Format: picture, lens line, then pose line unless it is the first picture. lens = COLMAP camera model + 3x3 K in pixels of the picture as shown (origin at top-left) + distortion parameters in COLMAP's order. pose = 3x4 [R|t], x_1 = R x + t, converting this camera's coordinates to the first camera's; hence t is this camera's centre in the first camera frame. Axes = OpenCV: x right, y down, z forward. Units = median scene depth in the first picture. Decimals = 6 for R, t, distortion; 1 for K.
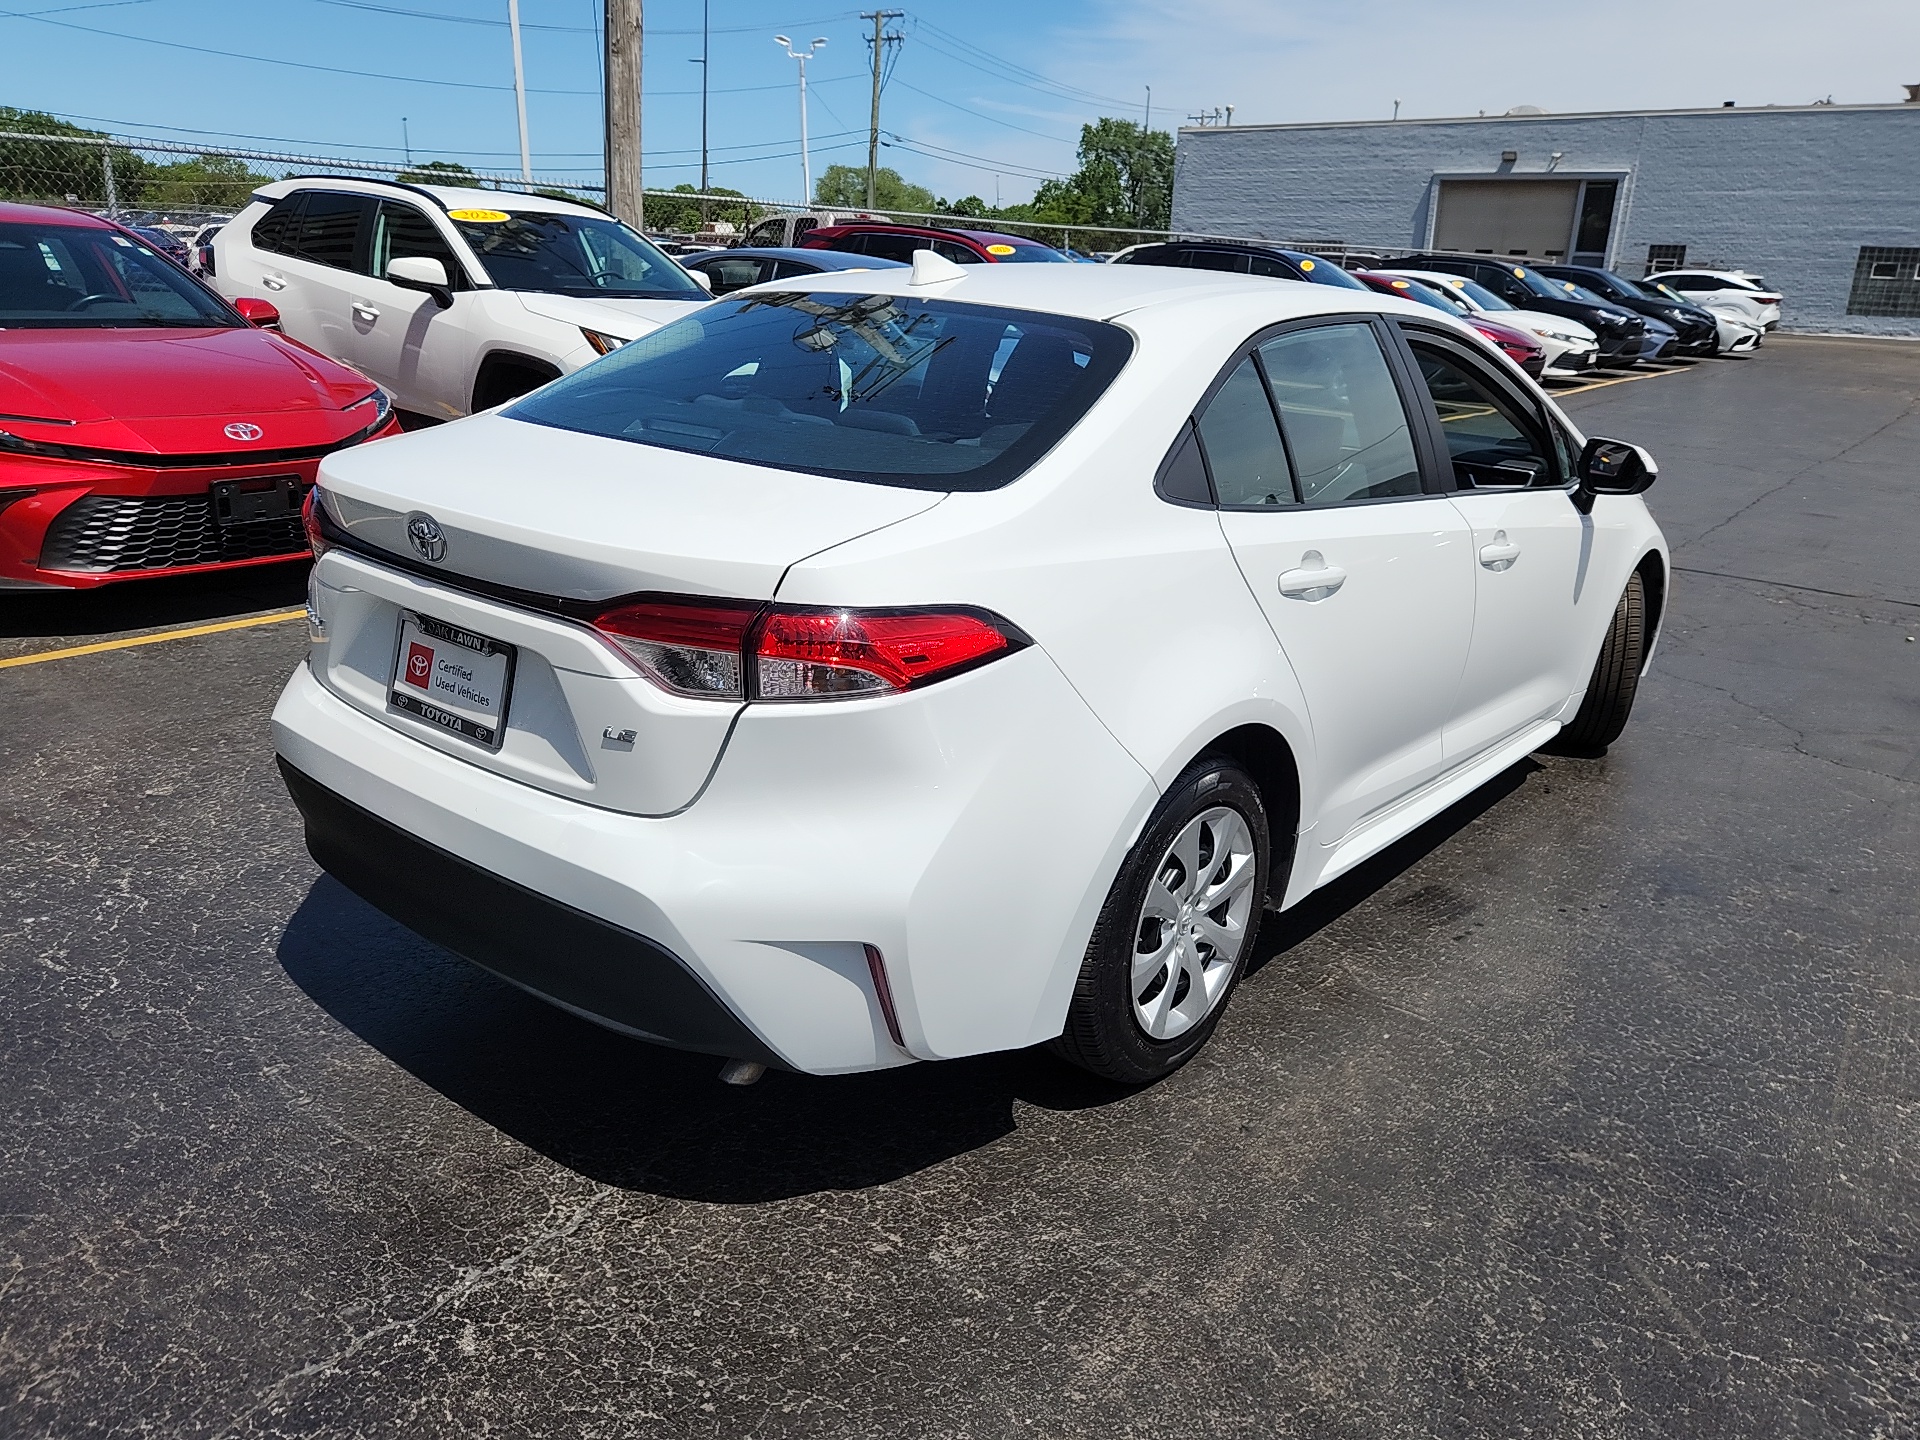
lens RADIAL K [[1478.2, 0, 955.1], [0, 1478.2, 702.5], [0, 0, 1]] dist [0.050409, -0.047979]
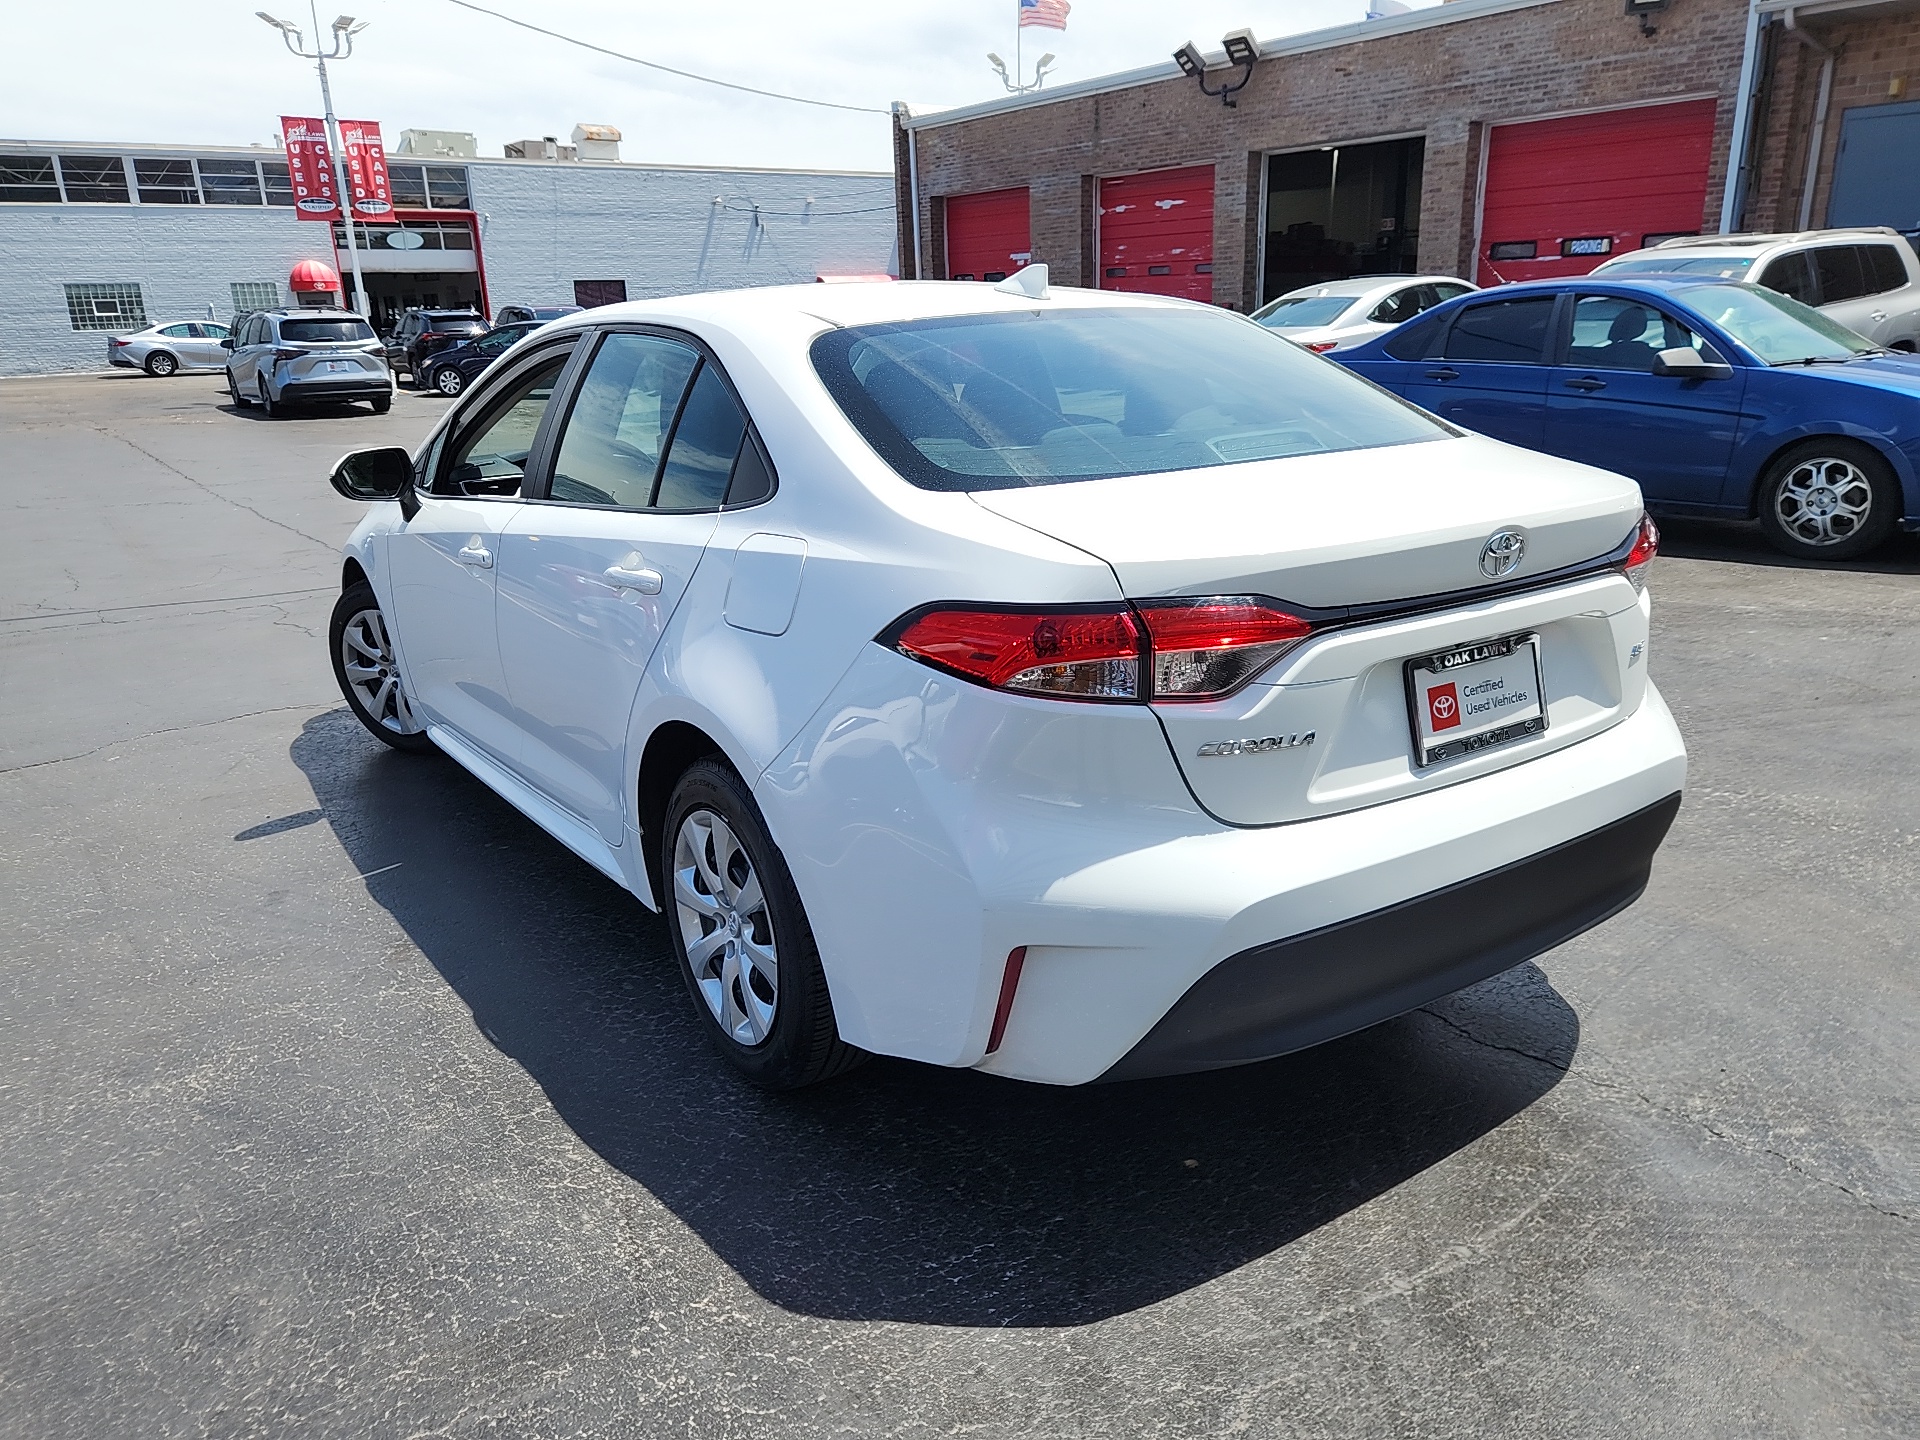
lens RADIAL K [[1478.2, 0, 975.0], [0, 1478.2, 733.2], [0, 0, 1]] dist [0.050409, -0.047979]
pose [[0.208756, -0.305980, 0.928869, -0.185395], [0.312721, 0.920813, 0.233044, -0.045663], [-0.926621, 0.241827, 0.287912, 0.145630]]
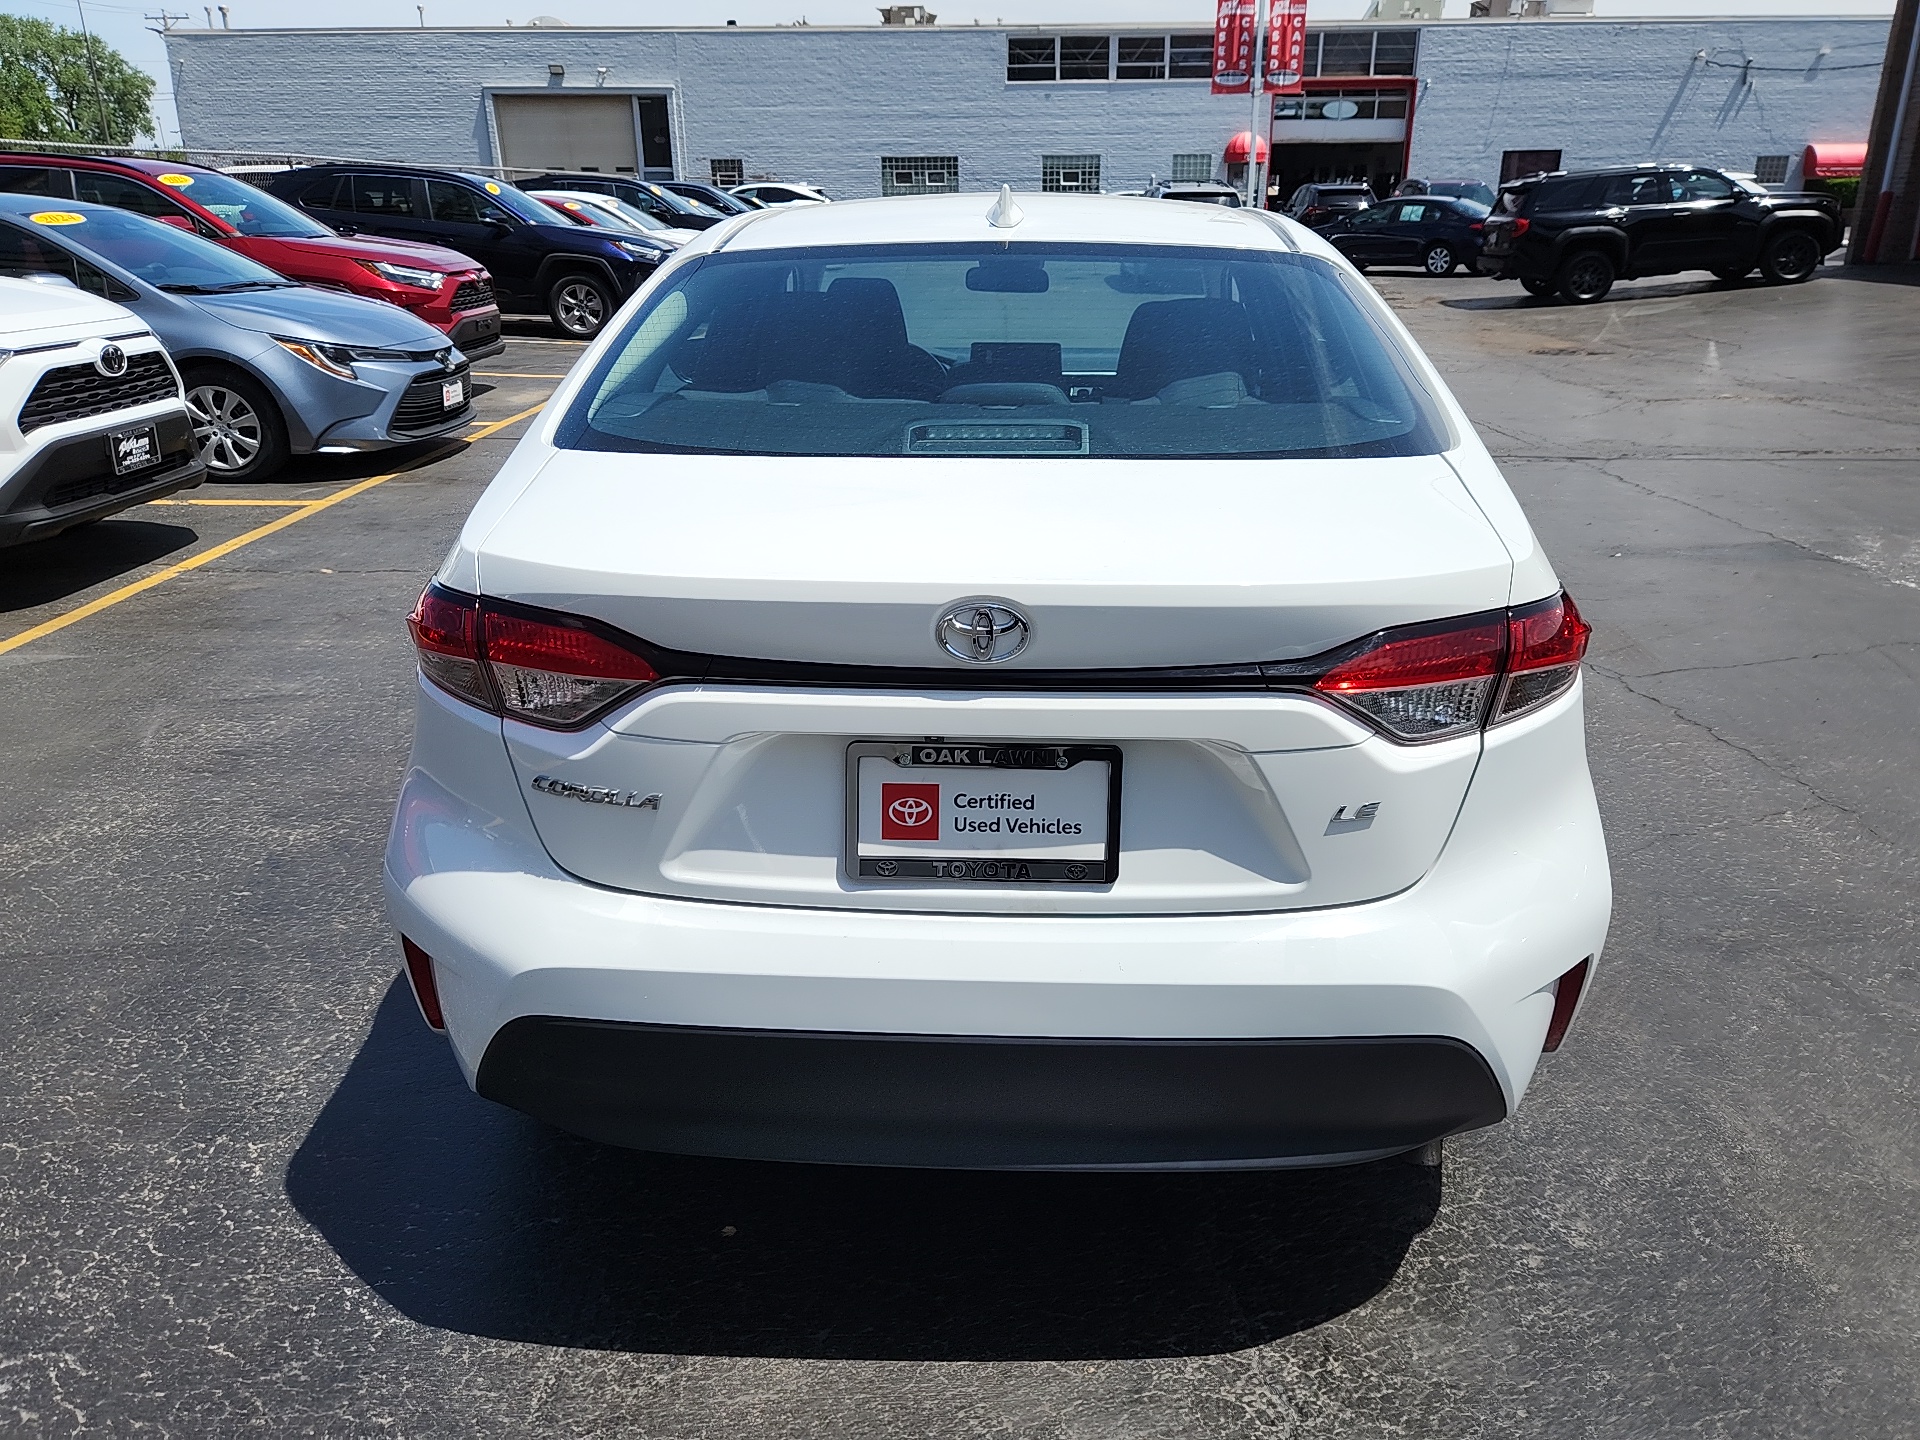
lens RADIAL K [[1478.2, 0, 961.0], [0, 1478.2, 731.1], [0, 0, 1]] dist [0.050409, -0.047979]
pose [[0.777762, -0.249613, 0.576871, -0.106658], [0.210404, 0.968211, 0.135270, -0.022020], [-0.592297, 0.016168, 0.805557, 0.059749]]
